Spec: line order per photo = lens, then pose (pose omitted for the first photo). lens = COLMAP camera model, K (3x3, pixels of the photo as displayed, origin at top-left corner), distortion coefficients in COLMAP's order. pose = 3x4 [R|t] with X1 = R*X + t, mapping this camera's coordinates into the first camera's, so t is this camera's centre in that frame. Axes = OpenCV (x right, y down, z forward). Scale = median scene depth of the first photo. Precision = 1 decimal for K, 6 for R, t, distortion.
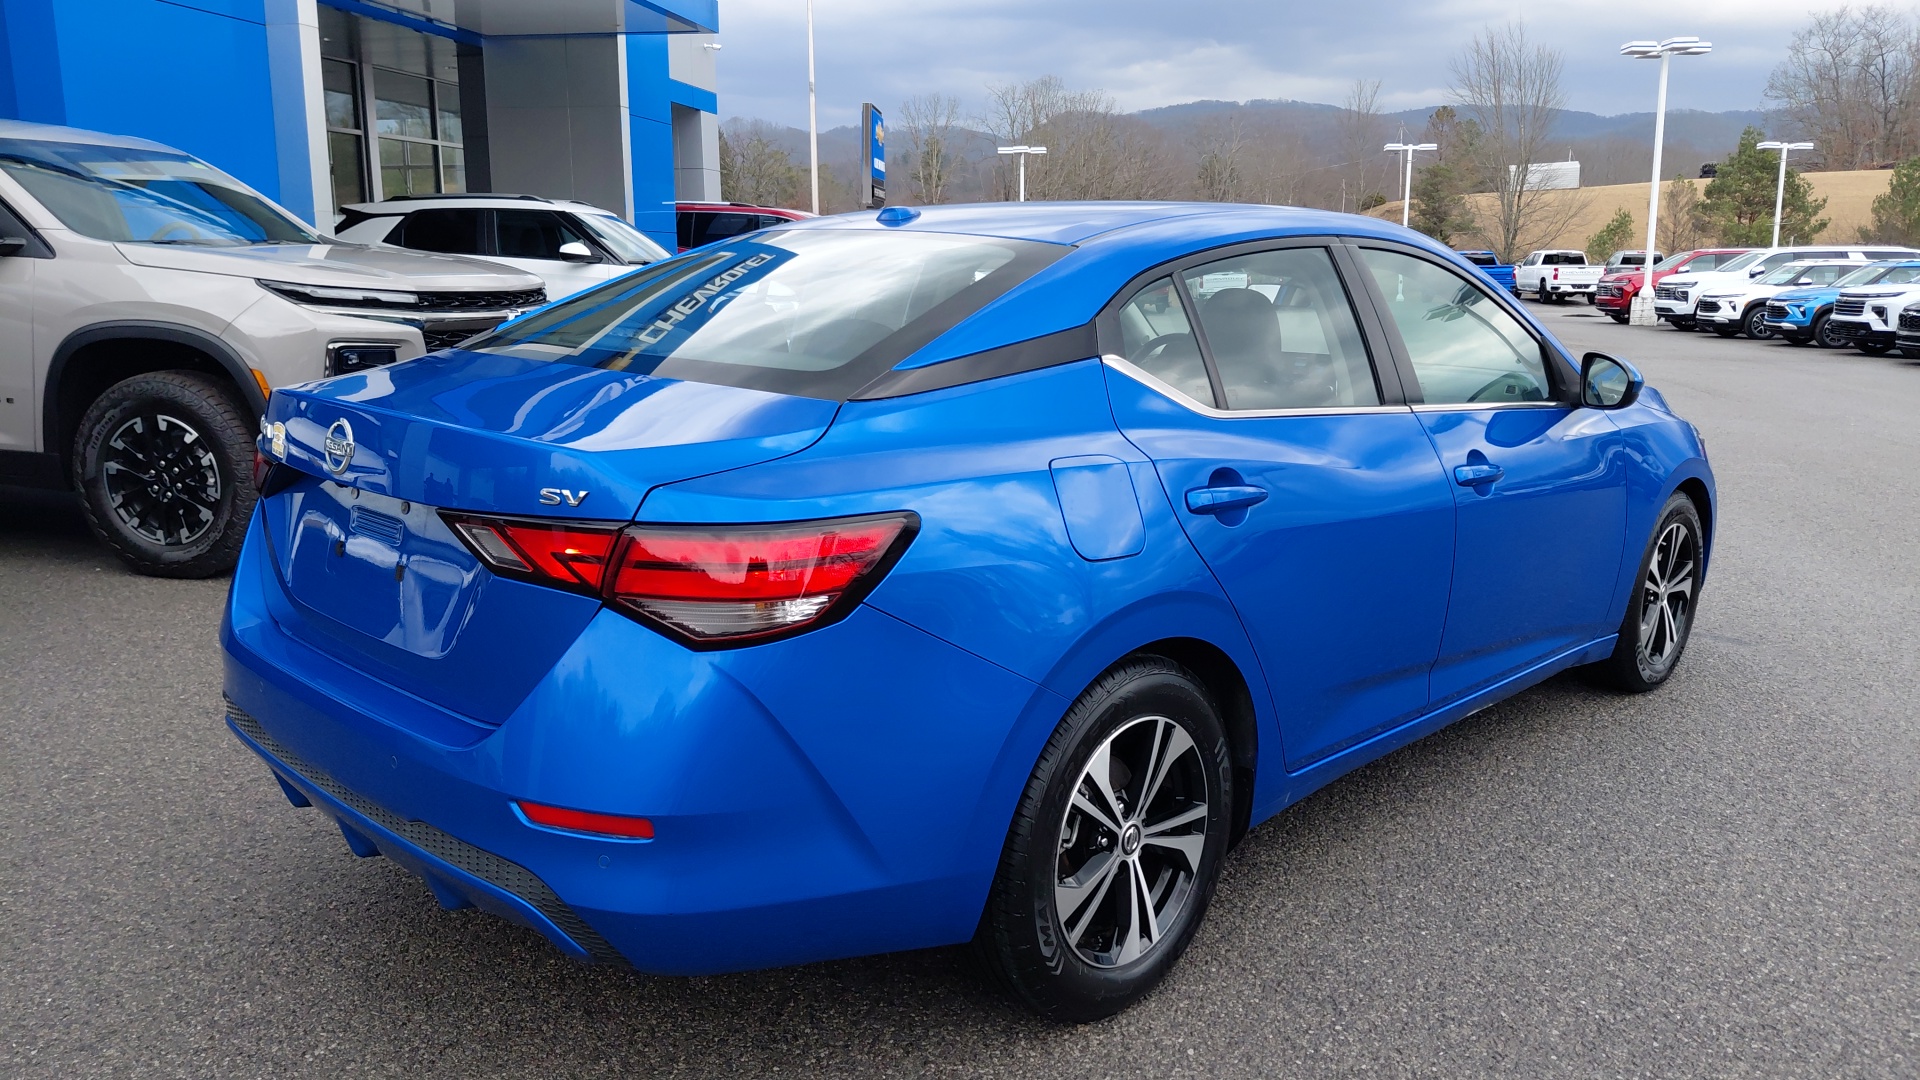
lens RADIAL K [[1472.6, 0, 963.2], [0, 1472.6, 538.9], [0, 0, 1]] dist [-0.011514, -0.014019]
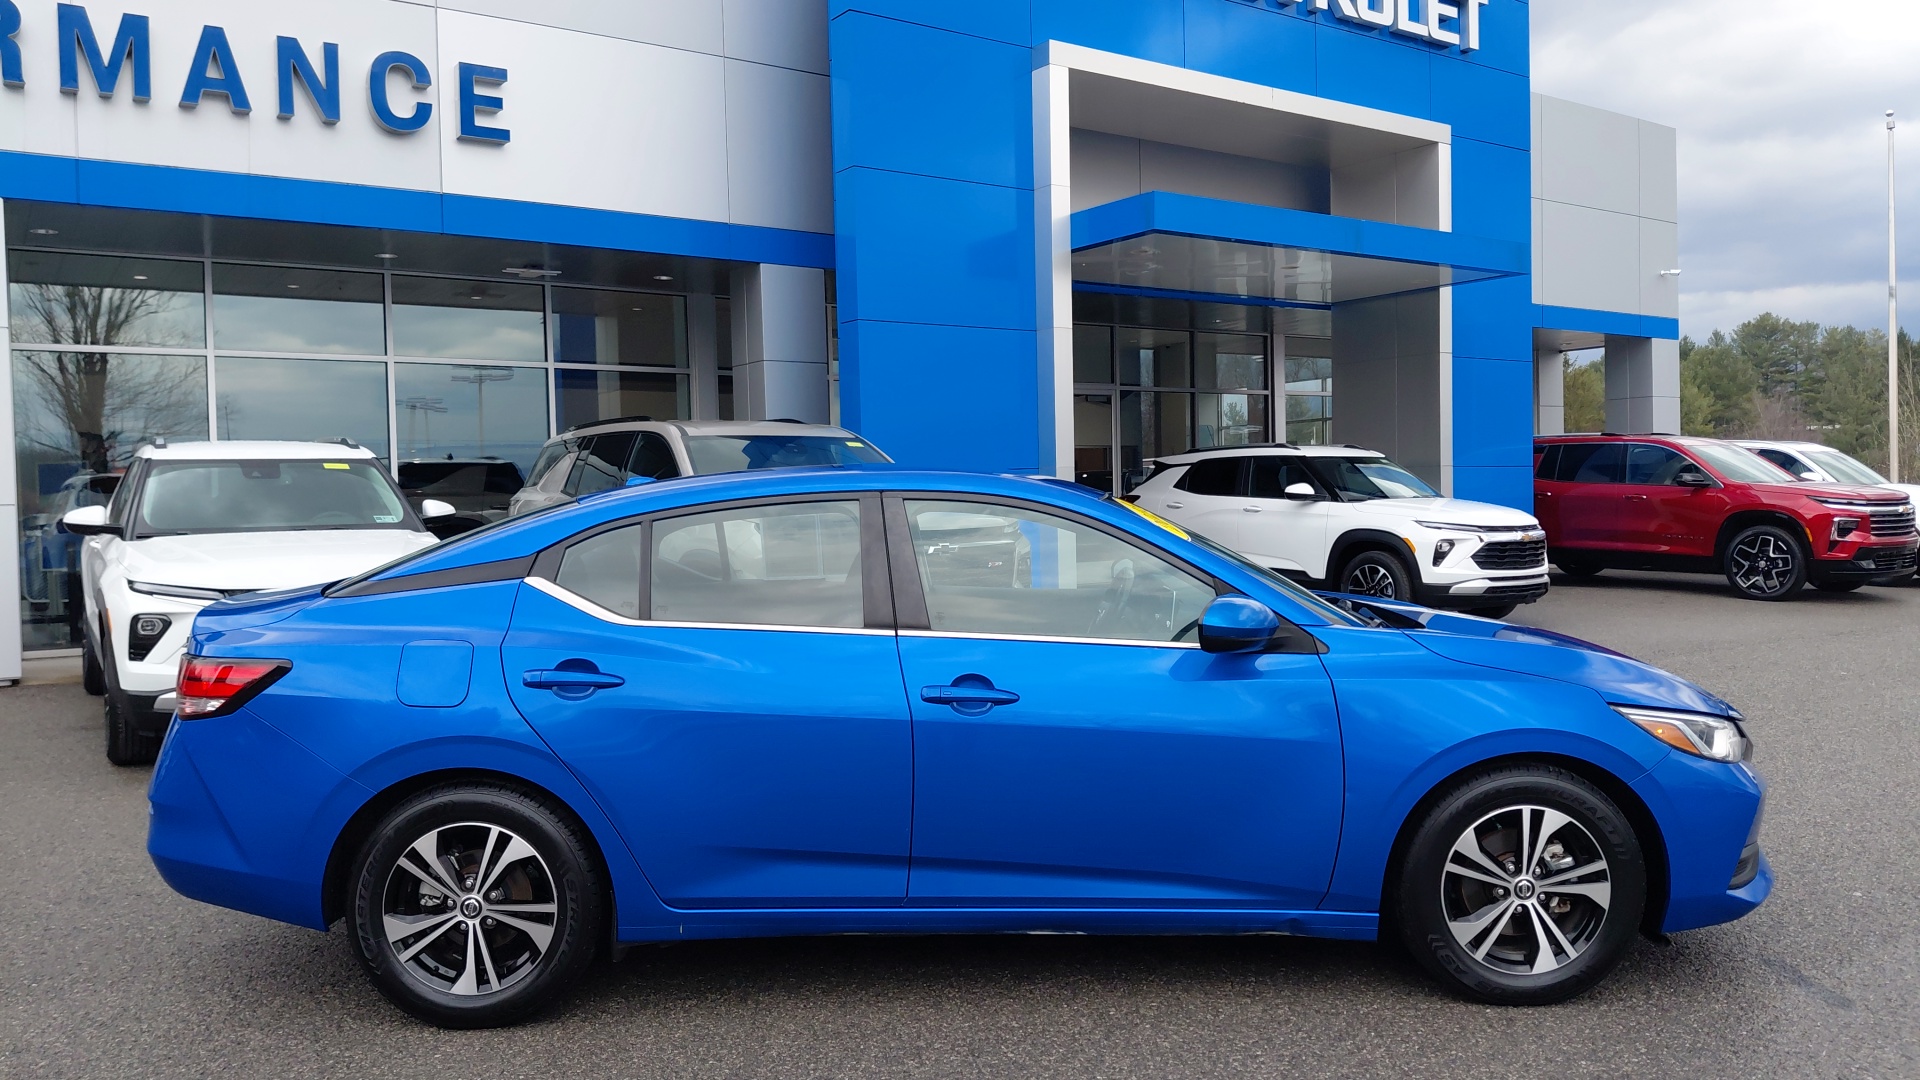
lens RADIAL K [[1472.6, 0, 965.0], [0, 1472.6, 532.7], [0, 0, 1]] dist [-0.011514, -0.014019]
pose [[0.674716, -0.005793, -0.738055, 0.384905], [-0.112473, 0.987483, -0.110572, -0.014165], [0.729457, 0.157617, 0.665619, 0.084549]]
